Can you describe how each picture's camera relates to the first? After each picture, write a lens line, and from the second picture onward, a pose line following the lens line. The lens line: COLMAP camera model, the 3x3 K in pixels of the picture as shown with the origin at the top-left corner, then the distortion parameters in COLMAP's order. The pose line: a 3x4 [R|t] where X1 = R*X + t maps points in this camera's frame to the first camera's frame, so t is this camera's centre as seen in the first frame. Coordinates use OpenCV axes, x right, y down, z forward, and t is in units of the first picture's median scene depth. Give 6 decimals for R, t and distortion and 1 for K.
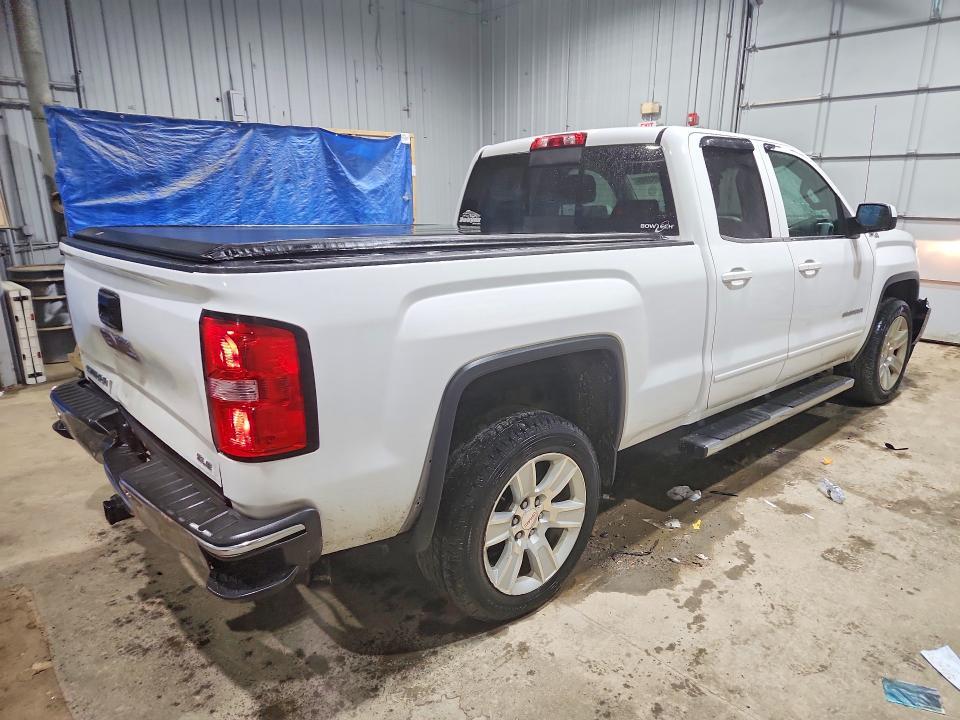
lens RADIAL K [[657.8, 0, 483.7], [0, 657.8, 360.7], [0, 0, 1]] dist [0.081989, -0.065986]
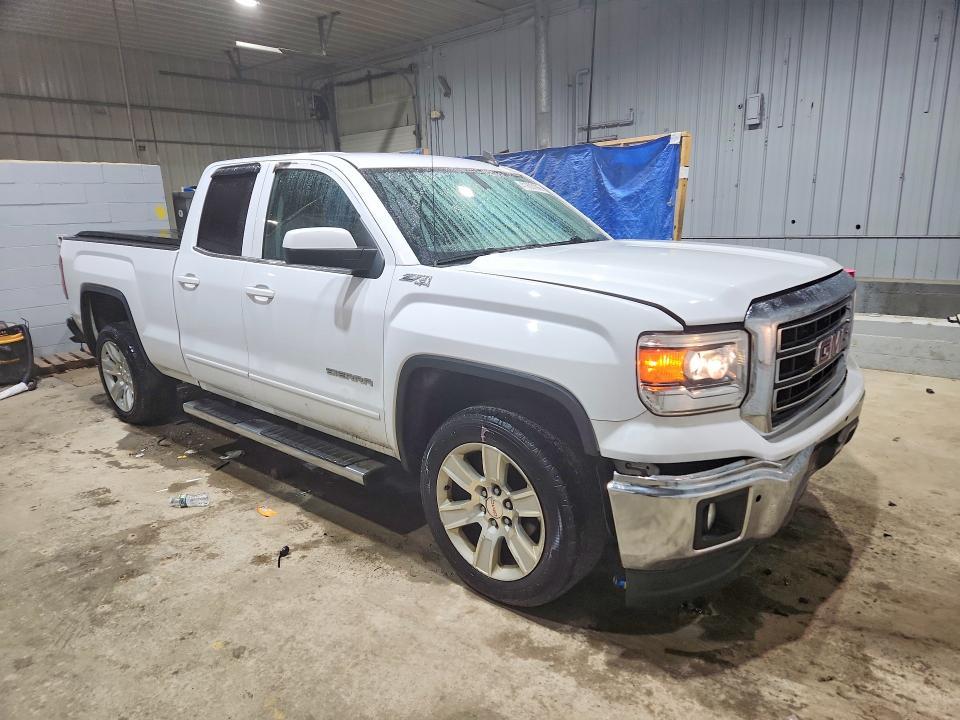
lens RADIAL K [[657.8, 0, 483.7], [0, 657.8, 360.7], [0, 0, 1]] dist [0.081989, -0.065986]
pose [[0.092119, 0.225388, -0.969904, 1.328985], [-0.213064, 0.955948, 0.201909, -0.279893], [0.972686, 0.188052, 0.136083, 1.102885]]
